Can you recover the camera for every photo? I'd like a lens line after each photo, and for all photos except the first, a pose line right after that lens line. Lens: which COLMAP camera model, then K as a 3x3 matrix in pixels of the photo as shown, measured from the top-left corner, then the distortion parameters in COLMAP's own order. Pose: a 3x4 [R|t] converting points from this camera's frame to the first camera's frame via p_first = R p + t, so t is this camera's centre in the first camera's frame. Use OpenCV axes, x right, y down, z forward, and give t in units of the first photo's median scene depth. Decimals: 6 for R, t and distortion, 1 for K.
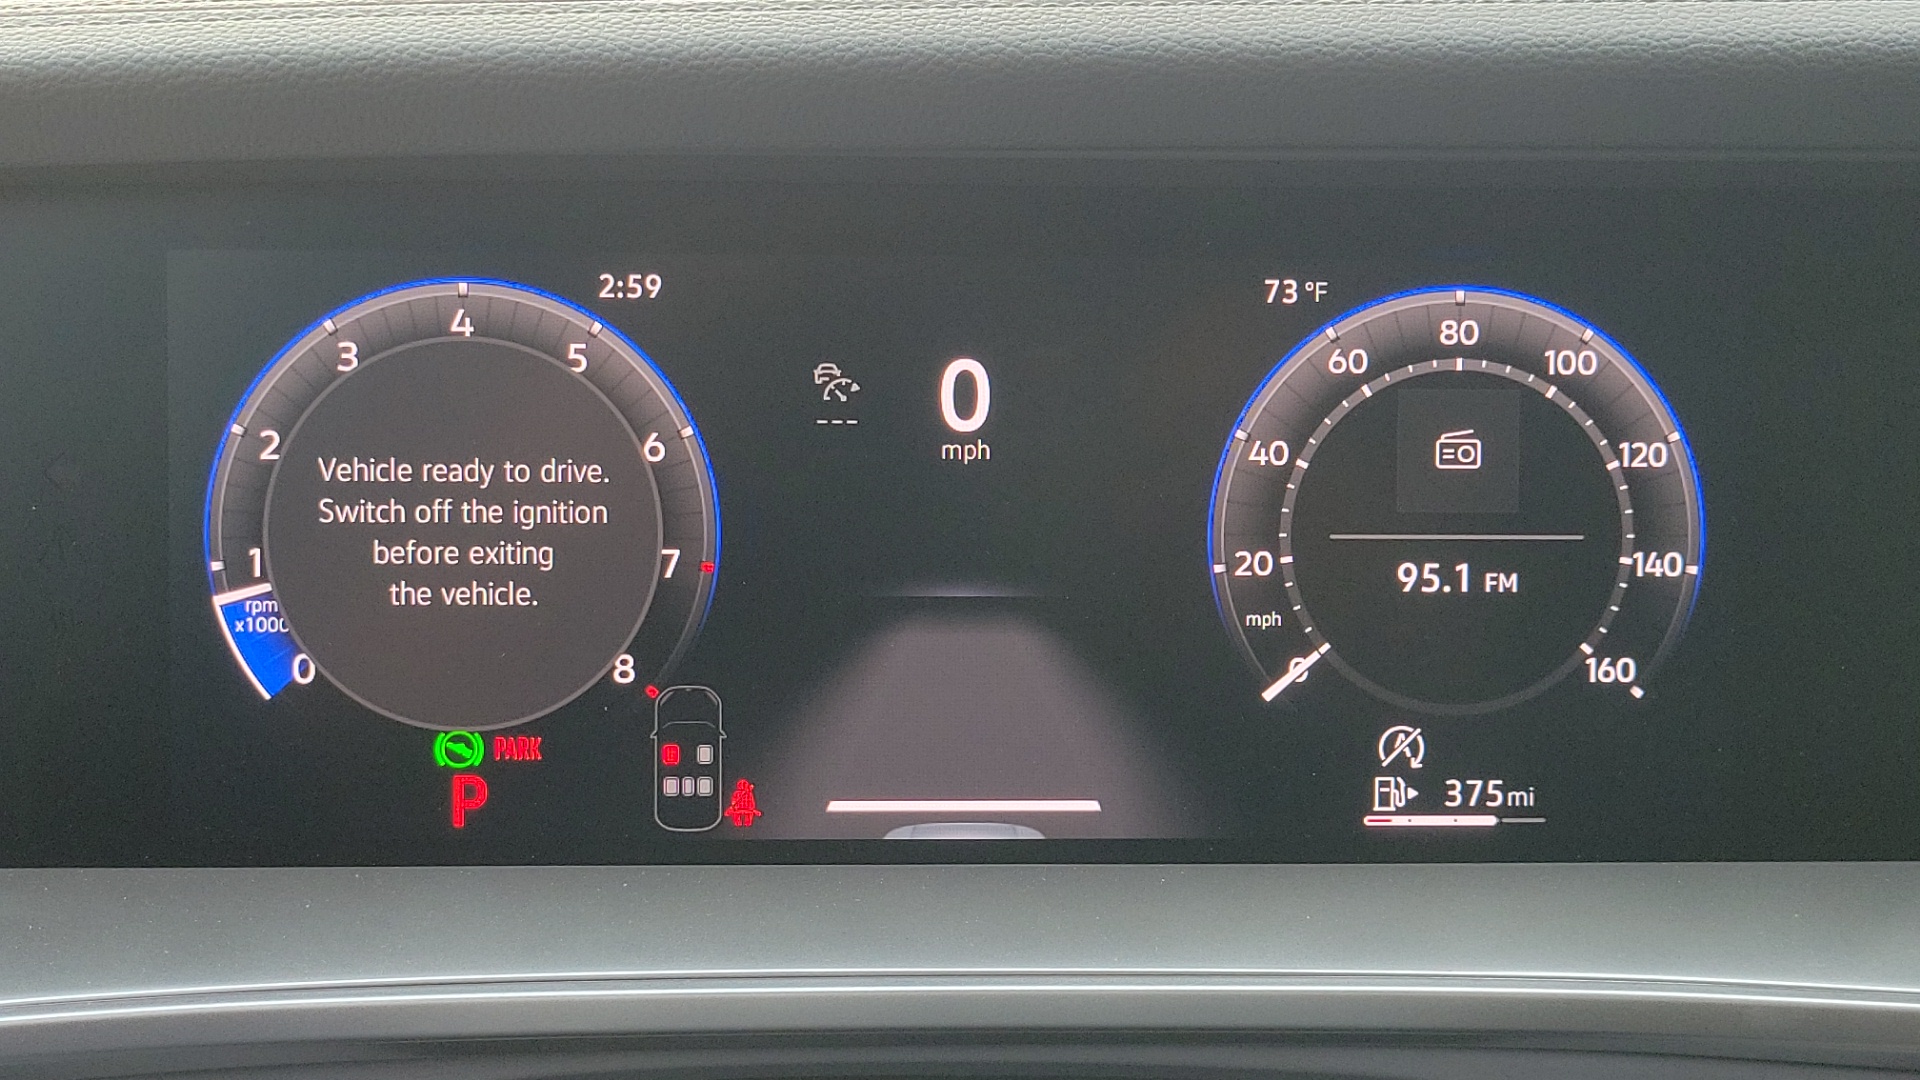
lens RADIAL K [[1444.3, 0, 969.4], [0, 1444.3, 523.8], [0, 0, 1]] dist [0.033899, -0.008345]
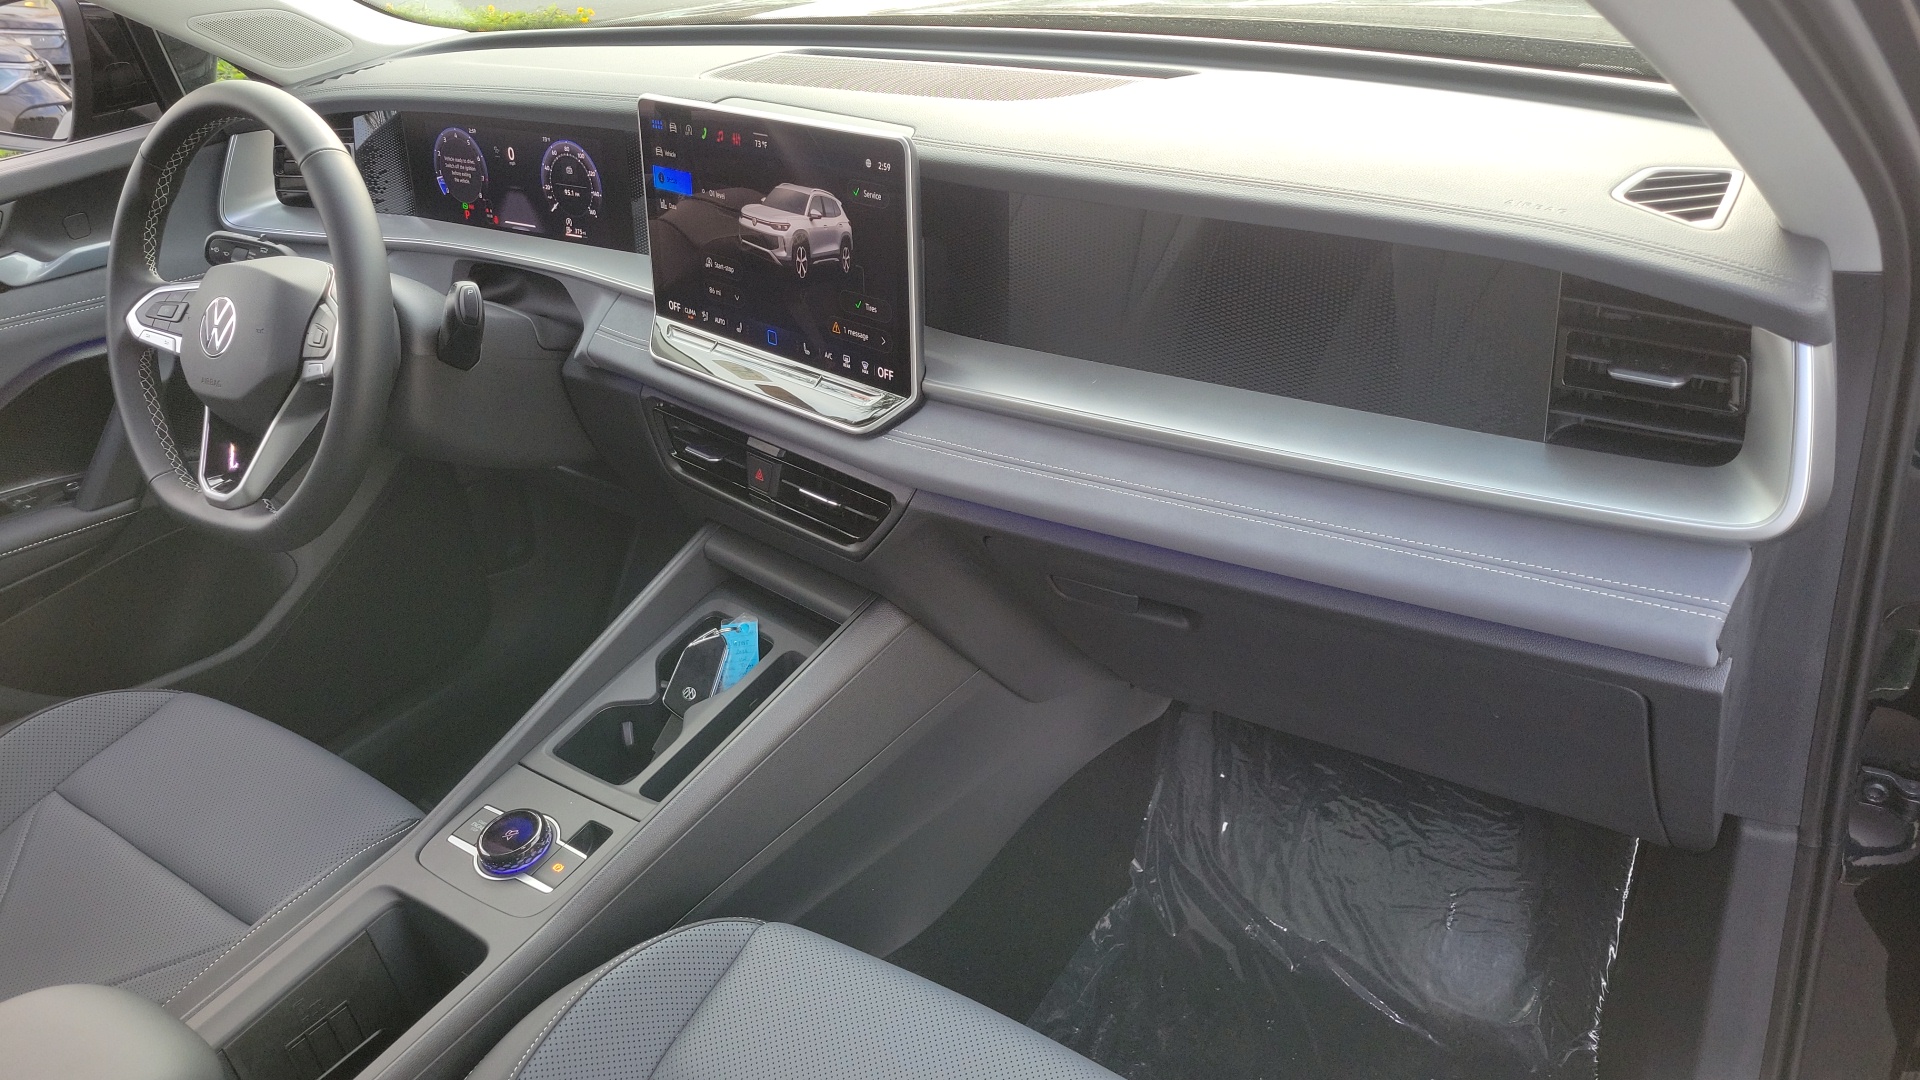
lens RADIAL K [[1444.3, 0, 973.1], [0, 1444.3, 540.7], [0, 0, 1]] dist [0.033899, -0.008345]
pose [[0.806054, 0.223937, -0.547840, 5.126774], [-0.008252, 0.929816, 0.367933, -0.817485], [0.591785, -0.292053, 0.751329, -2.805485]]
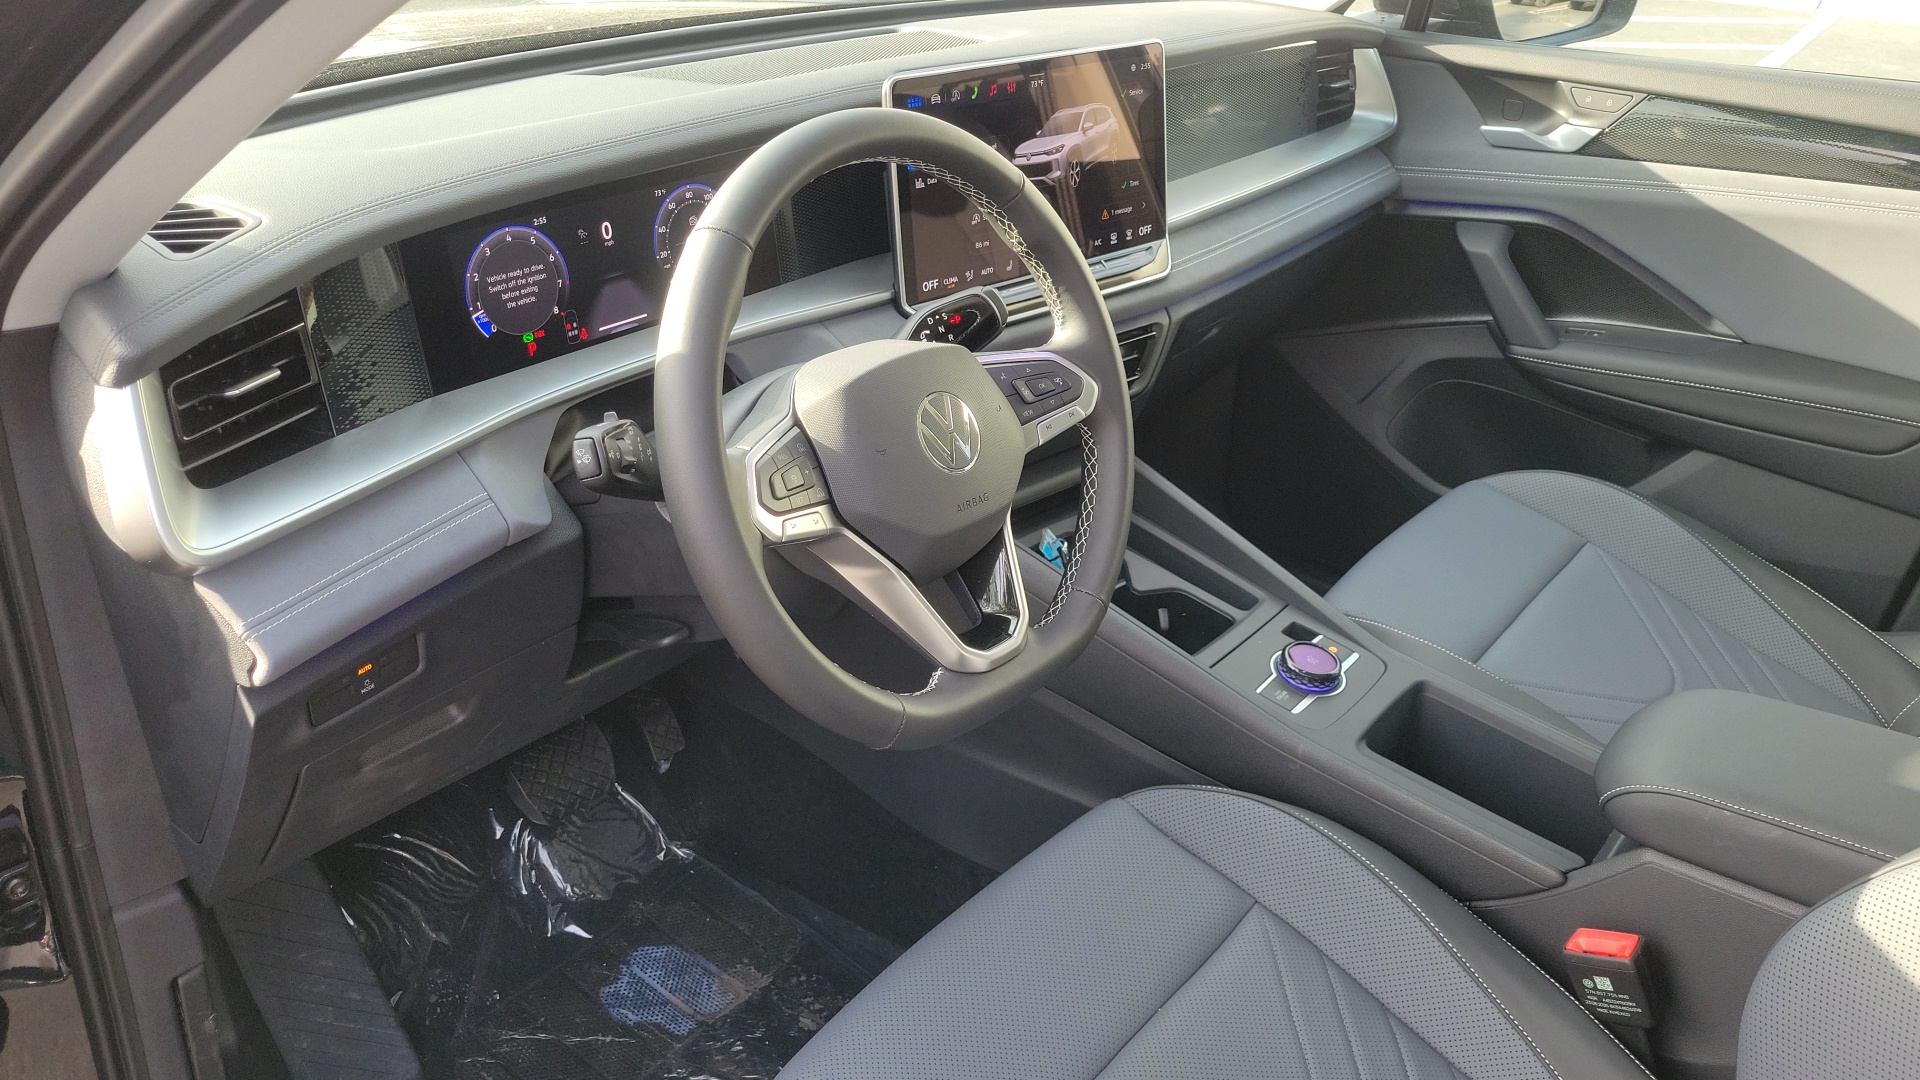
lens RADIAL K [[1444.3, 0, 956.9], [0, 1444.3, 522.5], [0, 0, 1]] dist [0.033899, -0.008345]
pose [[0.635178, -0.342763, 0.692143, -2.677434], [0.104021, 0.925933, 0.363080, -0.754712], [-0.765329, -0.158623, 0.623787, -2.699452]]
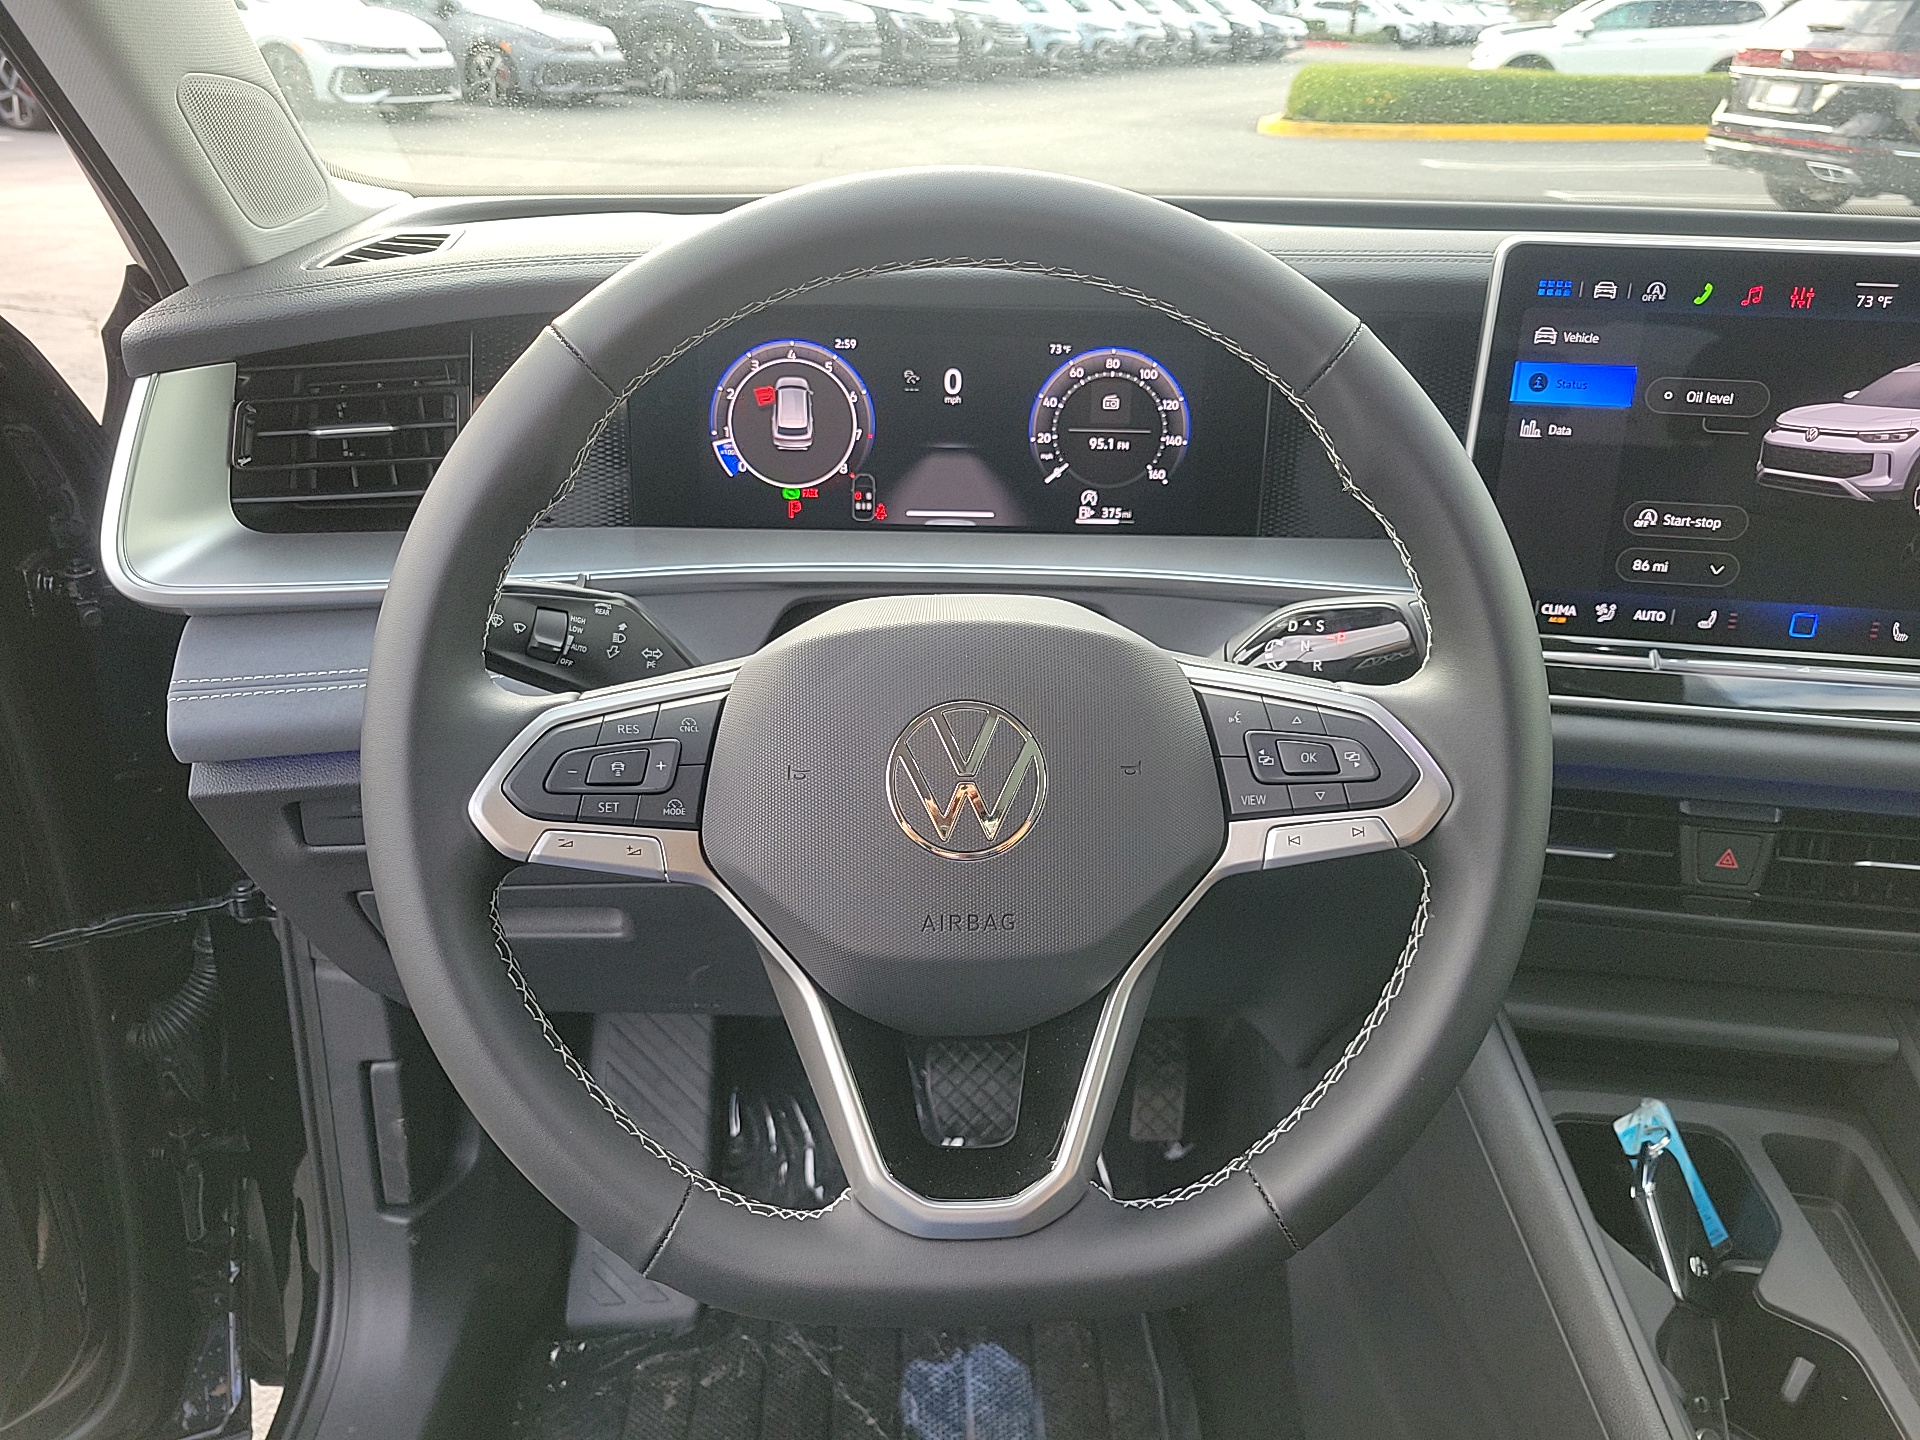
lens RADIAL K [[1471.5, 0, 972.4], [0, 1471.5, 711.8], [0, 0, 1]] dist [0.023797, -0.020948]
pose [[0.999257, 0.012587, 0.036418, -0.067662], [-0.021610, 0.965570, 0.259246, -0.224743], [-0.031901, -0.259840, 0.965125, -2.235050]]
